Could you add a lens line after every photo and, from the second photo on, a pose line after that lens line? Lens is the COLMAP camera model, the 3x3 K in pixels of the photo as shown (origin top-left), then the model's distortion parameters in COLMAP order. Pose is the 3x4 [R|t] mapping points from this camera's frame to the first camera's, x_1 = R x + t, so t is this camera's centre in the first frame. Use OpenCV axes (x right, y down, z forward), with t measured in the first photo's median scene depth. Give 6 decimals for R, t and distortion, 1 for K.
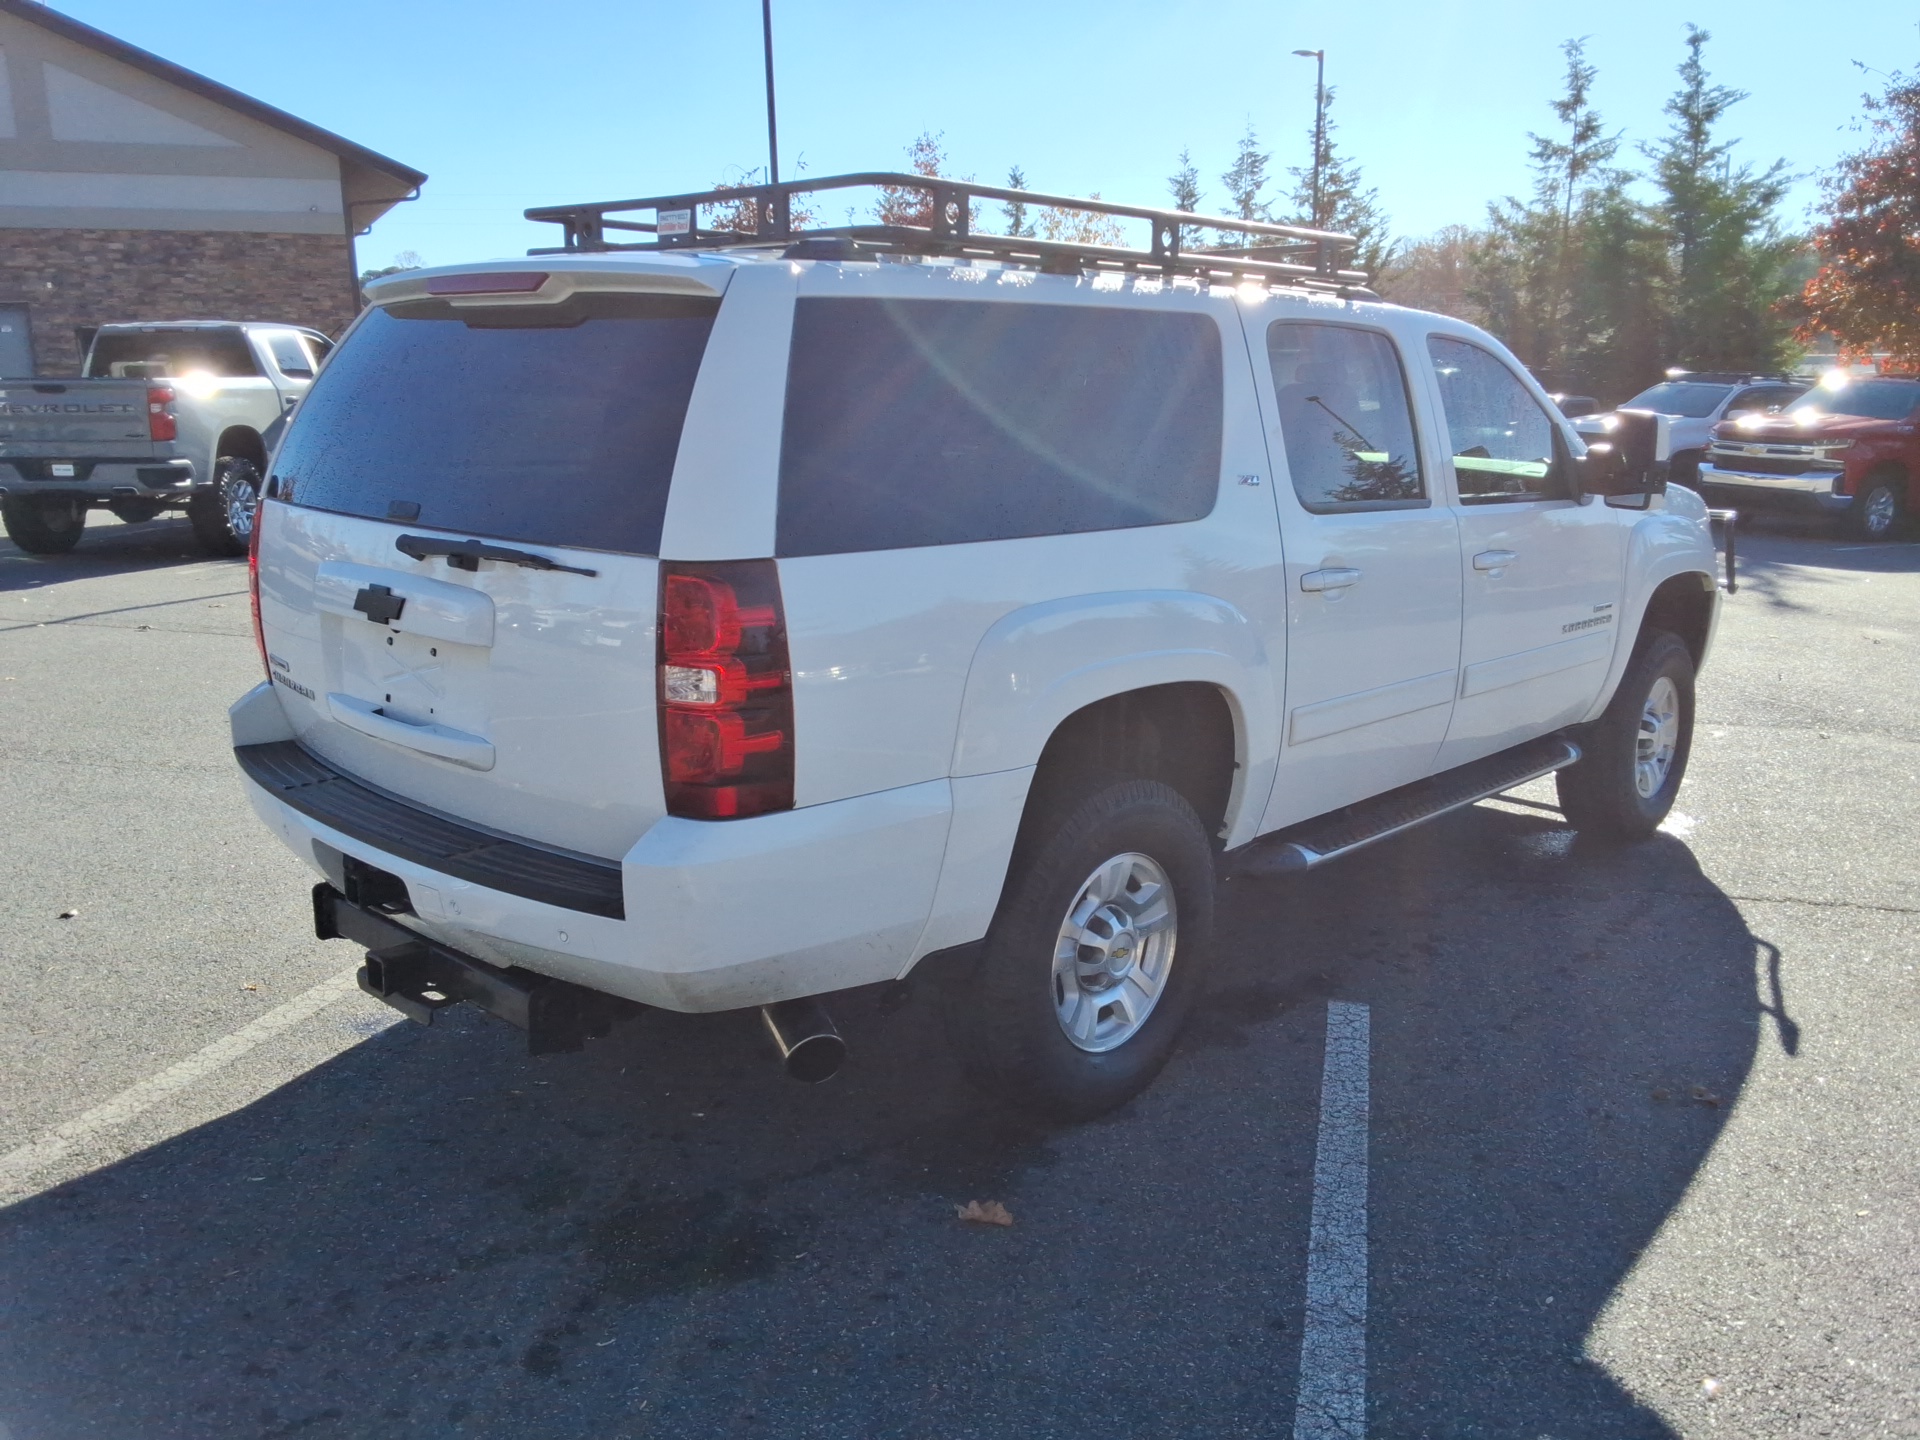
lens RADIAL K [[1540.9, 0, 973.8], [0, 1540.9, 717.1], [0, 0, 1]] dist [0.103751, -0.155806]
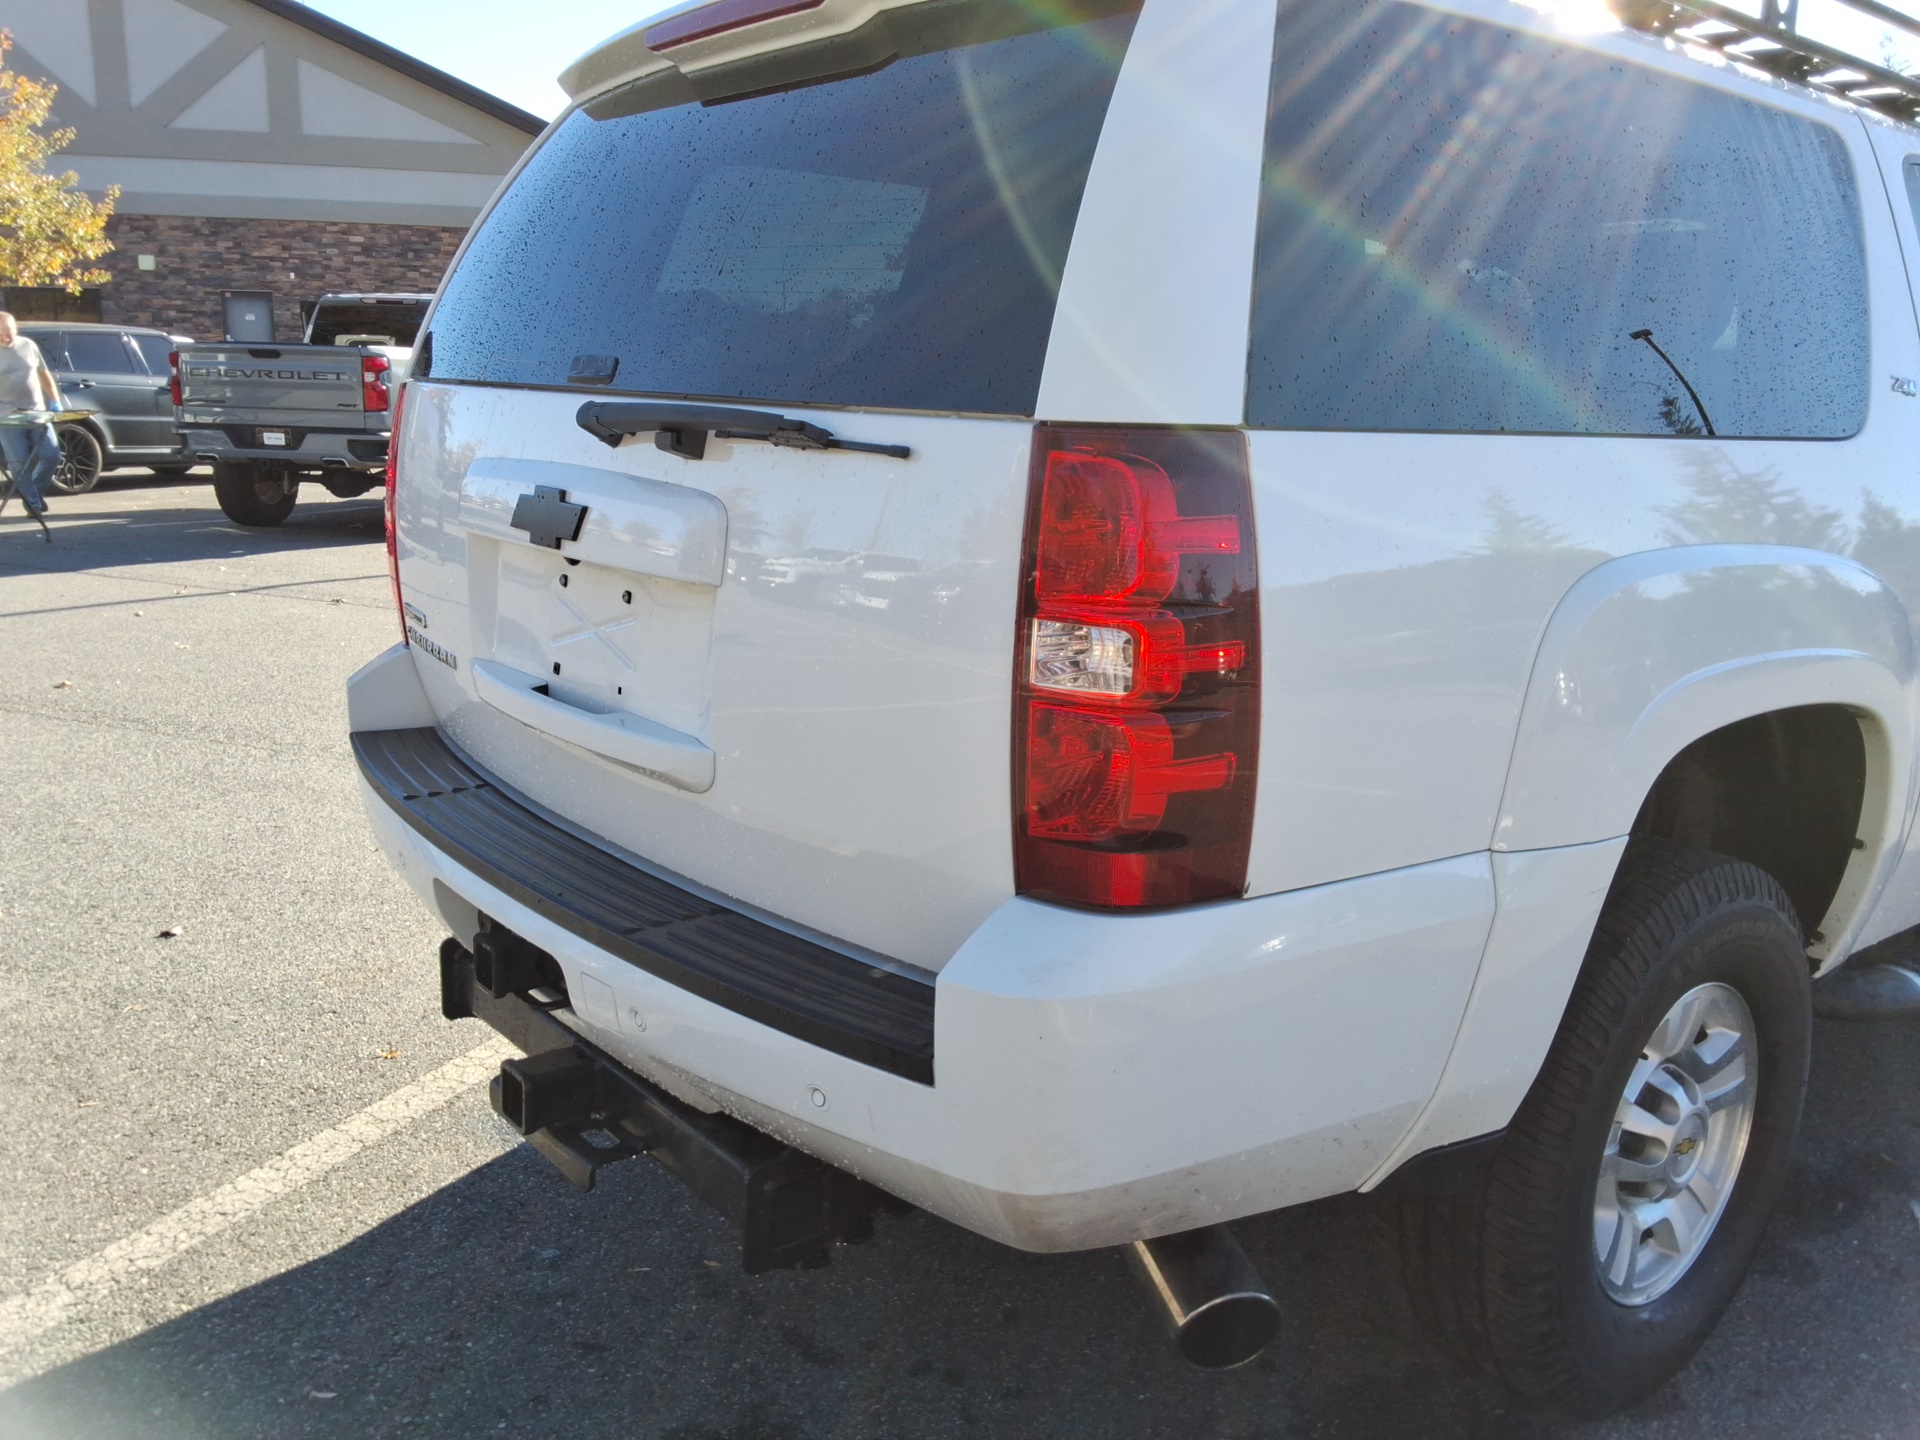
lens RADIAL K [[1576.1, 0, 974.7], [0, 1576.1, 719.3], [0, 0, 1]] dist [0.112366, -0.156025]
pose [[0.991339, 0.050212, -0.121348, -0.114446], [-0.051595, 0.998634, -0.008275, 0.005013], [0.120766, 0.014464, 0.992576, 0.343072]]
